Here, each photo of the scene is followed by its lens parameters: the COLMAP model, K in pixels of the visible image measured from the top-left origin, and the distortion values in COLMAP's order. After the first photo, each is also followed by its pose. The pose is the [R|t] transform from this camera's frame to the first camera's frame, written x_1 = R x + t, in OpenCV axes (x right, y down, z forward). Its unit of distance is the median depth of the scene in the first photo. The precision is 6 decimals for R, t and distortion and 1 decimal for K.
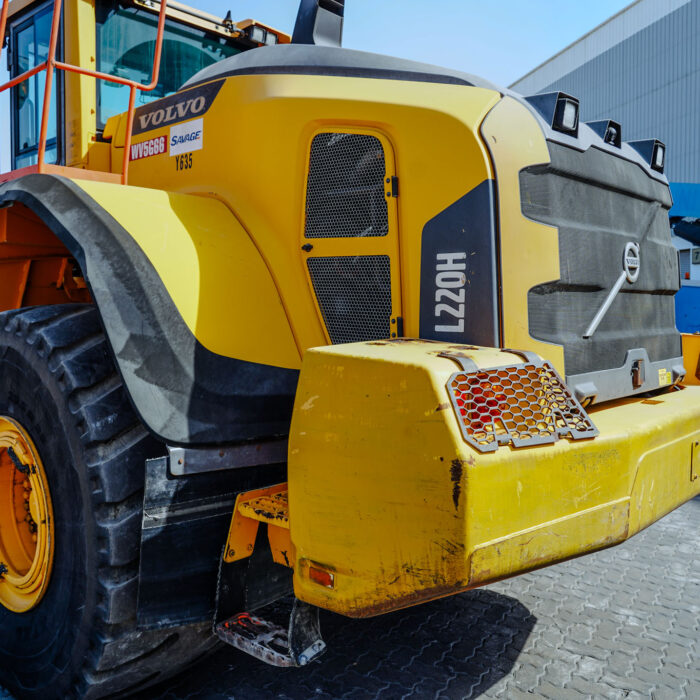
lens RADIAL K [[715.8, 0, 348.9], [0, 715.8, 348.5], [0, 0, 1]] dist [-0.028808, 0.000000]
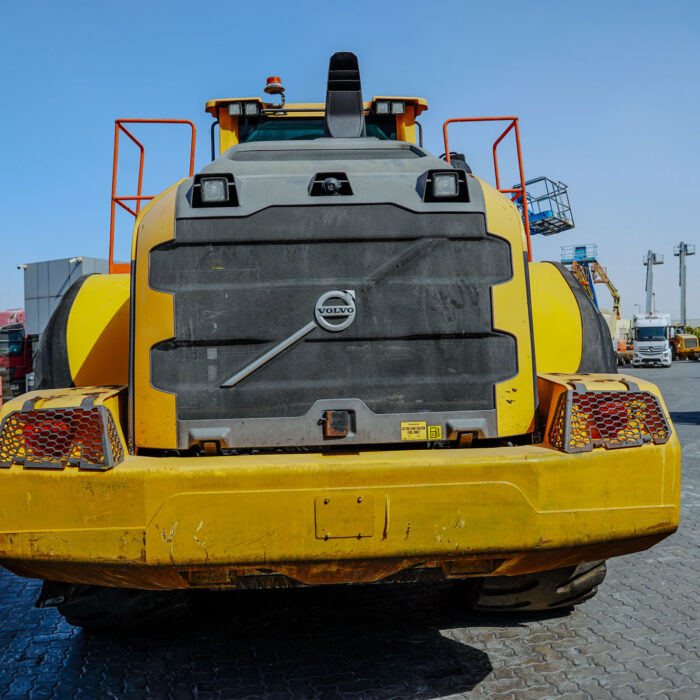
lens RADIAL K [[715.8, 0, 348.0], [0, 715.8, 349.6], [0, 0, 1]] dist [-0.028808, 0.000000]
pose [[0.705559, -0.014490, -0.708503, 1.319229], [-0.013912, 0.999315, -0.034291, -0.039765], [0.708515, 0.034051, 0.704874, 0.374014]]
